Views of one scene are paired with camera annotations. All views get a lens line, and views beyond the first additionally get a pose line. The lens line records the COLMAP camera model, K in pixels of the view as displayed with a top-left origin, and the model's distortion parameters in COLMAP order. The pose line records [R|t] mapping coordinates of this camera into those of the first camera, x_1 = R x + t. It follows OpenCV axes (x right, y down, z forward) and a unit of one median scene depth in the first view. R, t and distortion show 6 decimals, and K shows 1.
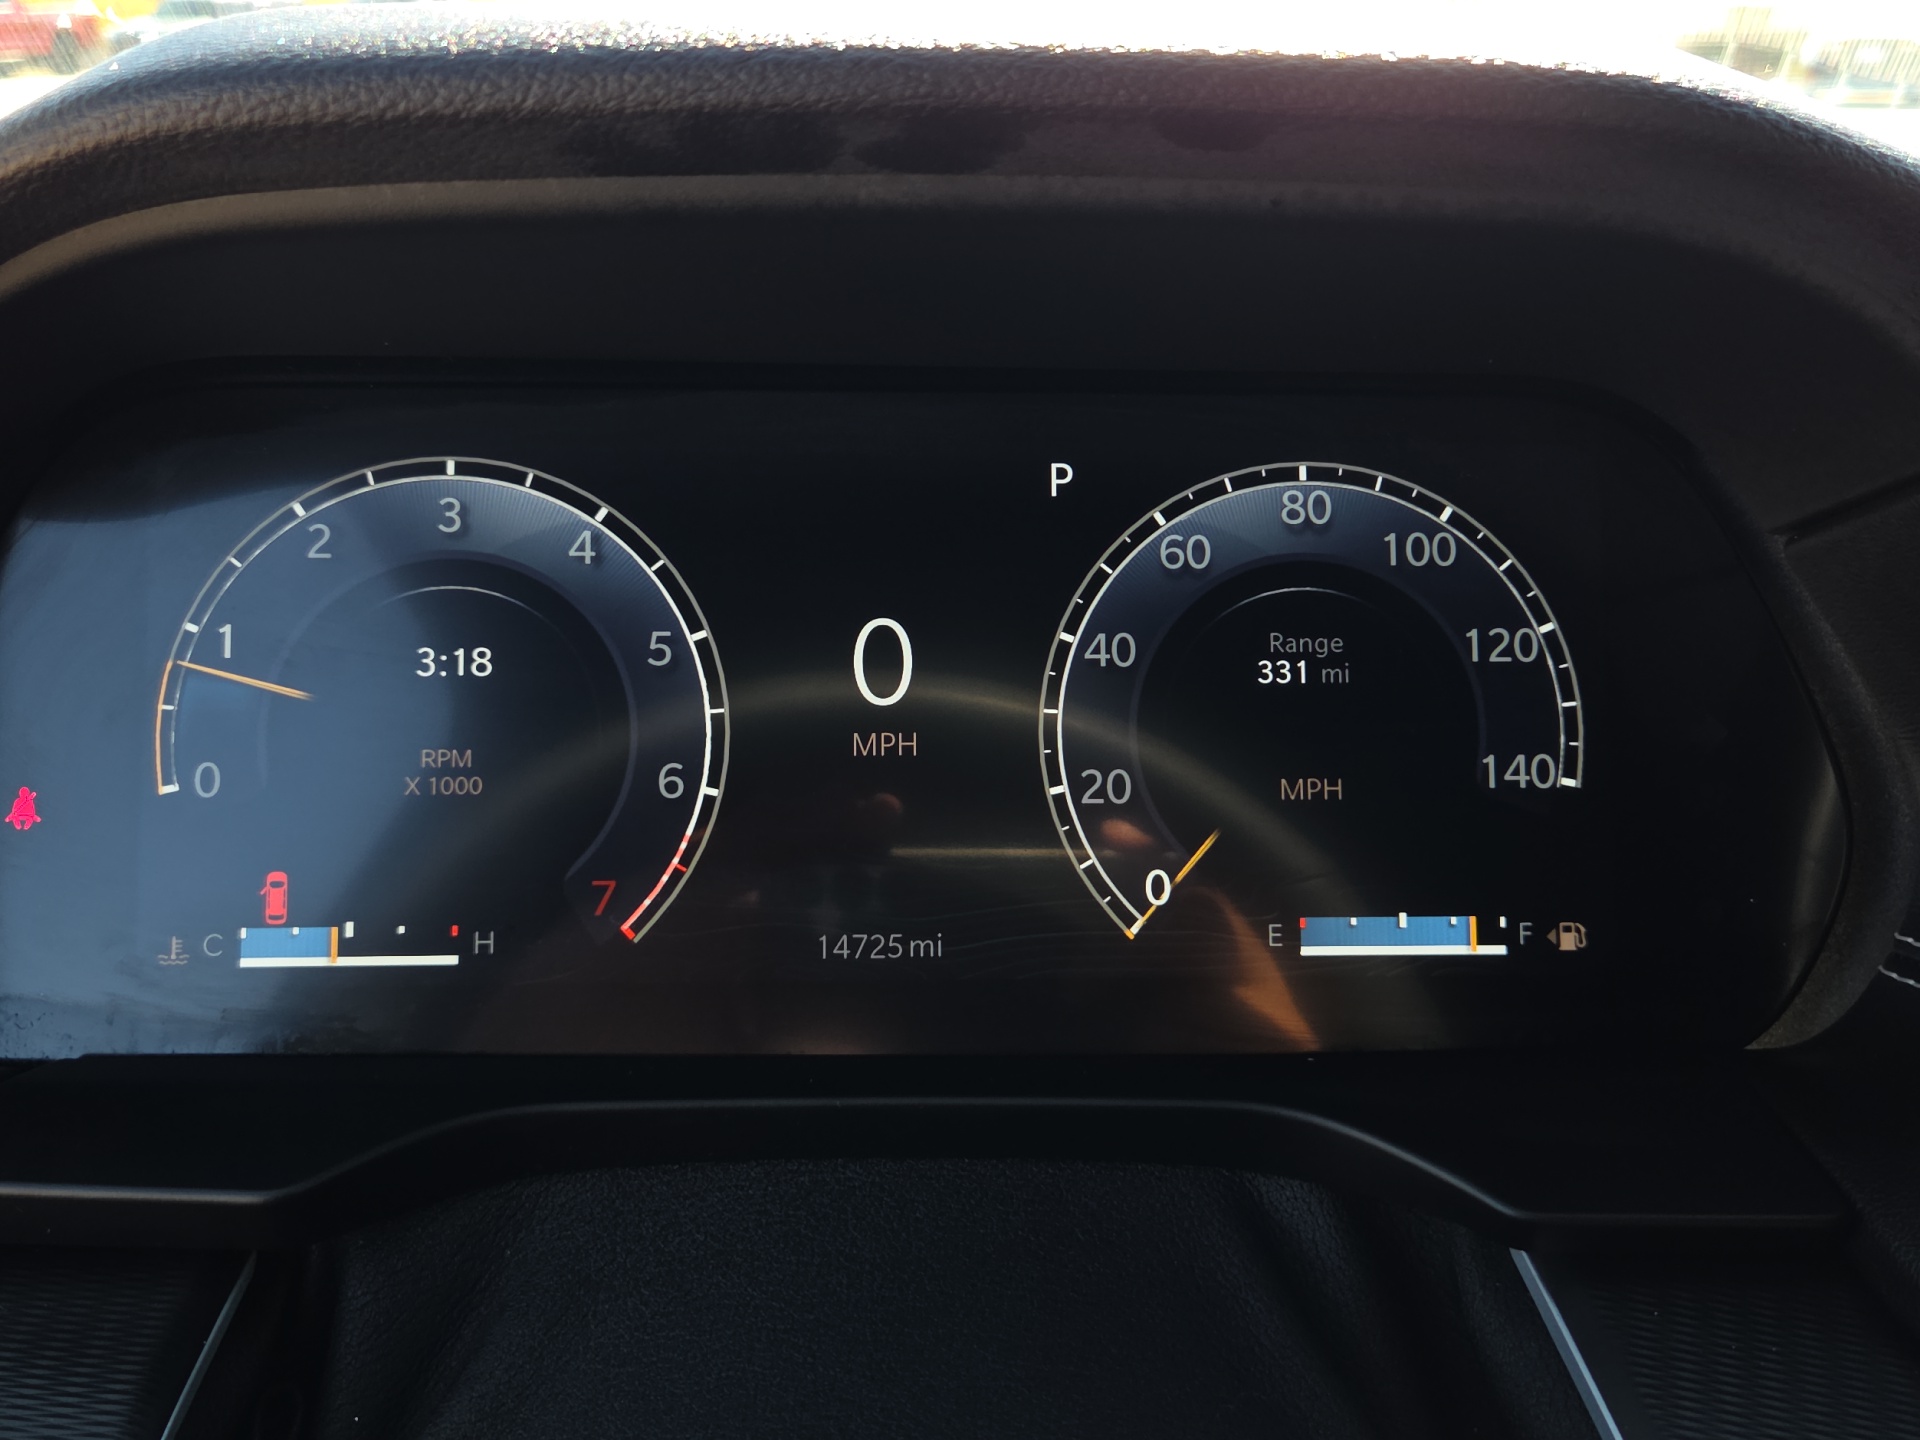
lens RADIAL K [[1657.5, 0, 955.2], [0, 1657.5, 710.0], [0, 0, 1]] dist [0.042255, -0.017010]
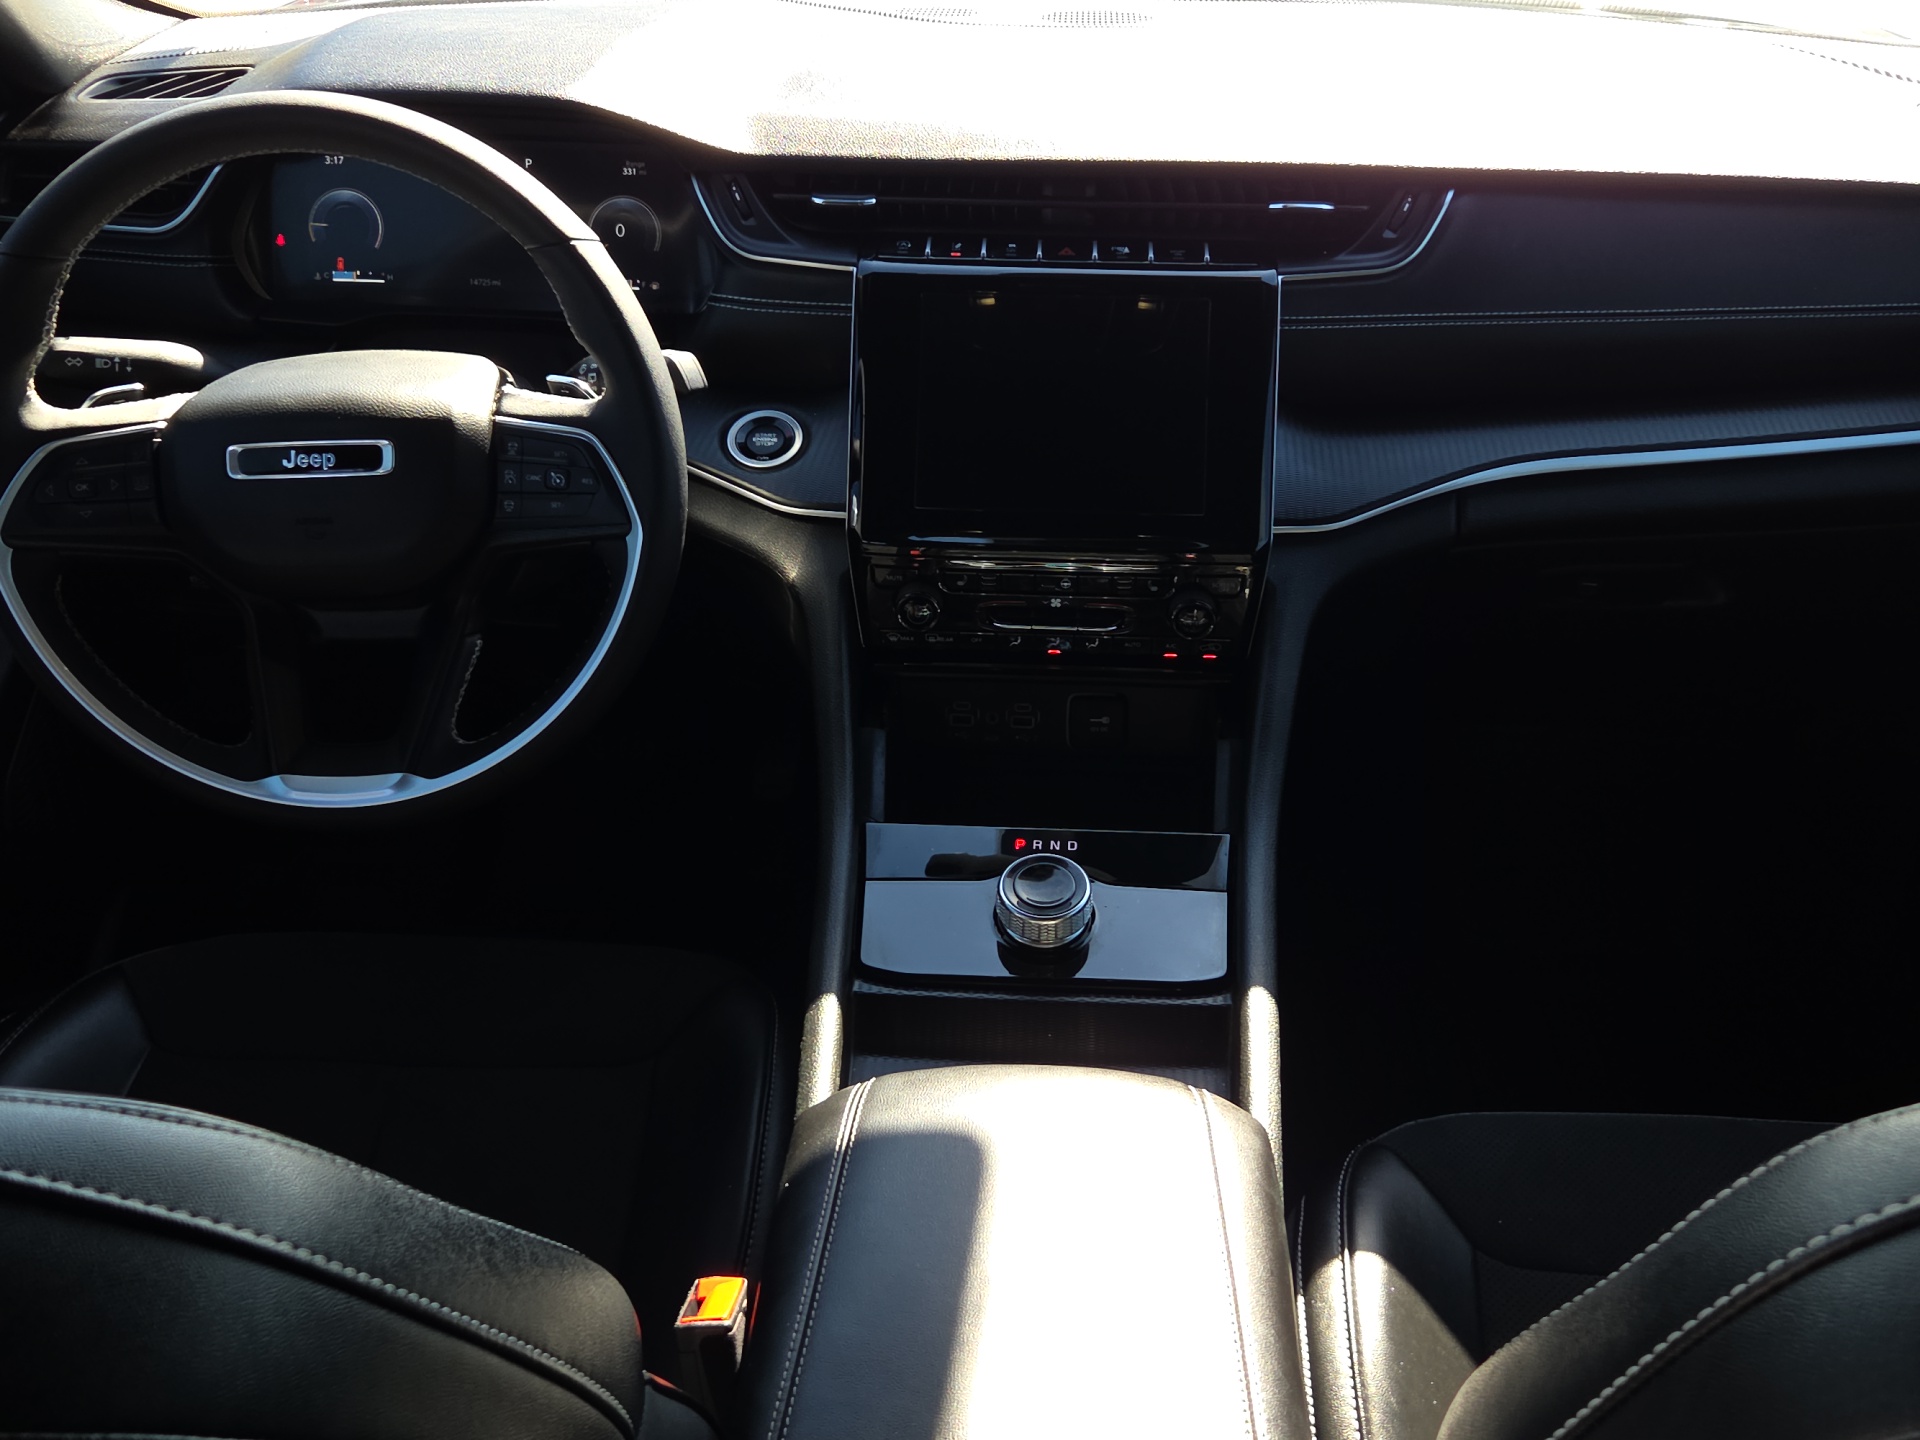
lens RADIAL K [[1957.1, 0, 980.6], [0, 1957.1, 700.5], [0, 0, 1]] dist [0.059100, 0.000000]
pose [[0.995165, 0.045938, -0.086815, 1.621093], [-0.023661, 0.969980, 0.242030, -0.060700], [0.095327, -0.238805, 0.966377, -3.779307]]
